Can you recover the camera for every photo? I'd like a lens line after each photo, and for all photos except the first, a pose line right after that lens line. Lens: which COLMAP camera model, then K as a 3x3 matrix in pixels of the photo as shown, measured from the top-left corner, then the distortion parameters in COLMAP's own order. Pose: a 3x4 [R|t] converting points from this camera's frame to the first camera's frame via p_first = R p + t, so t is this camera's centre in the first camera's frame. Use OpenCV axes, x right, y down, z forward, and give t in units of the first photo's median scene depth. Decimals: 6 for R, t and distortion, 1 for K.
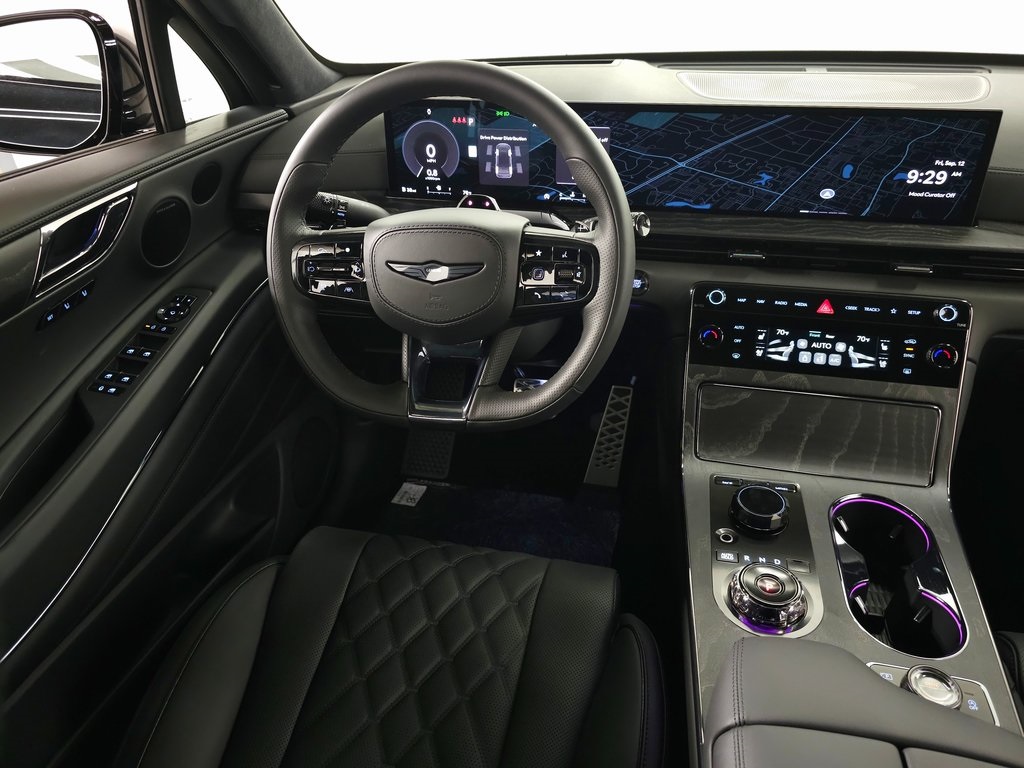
lens RADIAL K [[729.8, 0, 496.7], [0, 729.8, 382.5], [0, 0, 1]] dist [0.040712, -0.063322]
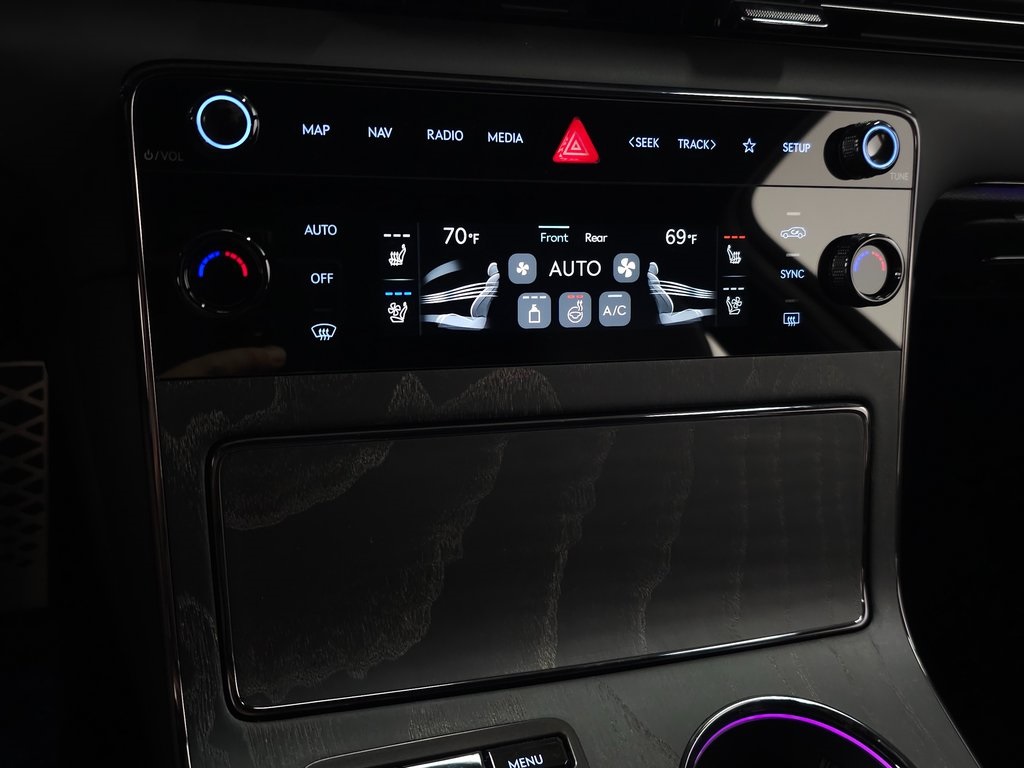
lens RADIAL K [[962.9, 0, 529.5], [0, 962.9, 376.2], [0, 0, 1]] dist [0.059757, 0.000000]
pose [[0.834223, -0.172367, 0.523796, 0.196008], [0.097279, 0.980995, 0.167888, -0.075666], [-0.542779, -0.089102, 0.835136, 0.648714]]
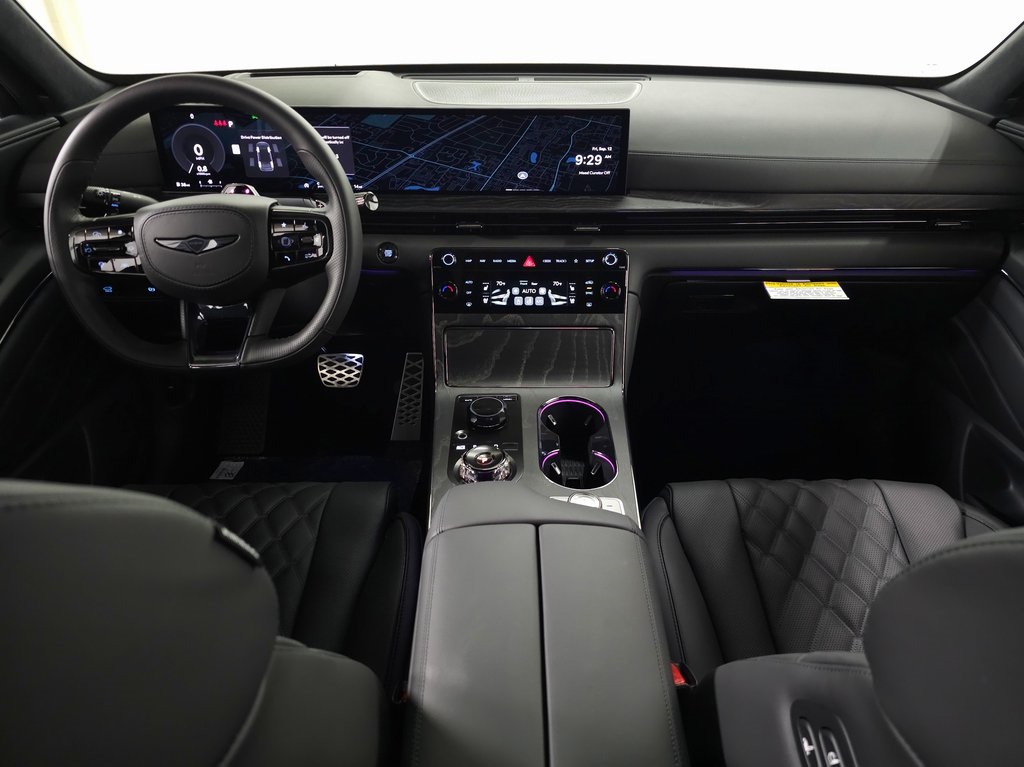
lens RADIAL K [[729.8, 0, 530.4], [0, 729.8, 392.5], [0, 0, 1]] dist [0.040712, -0.063322]
pose [[0.966915, -0.102086, 0.233783, 0.117736], [0.100857, 0.994752, 0.017236, 0.107507], [-0.234315, 0.006913, 0.972136, -0.272090]]
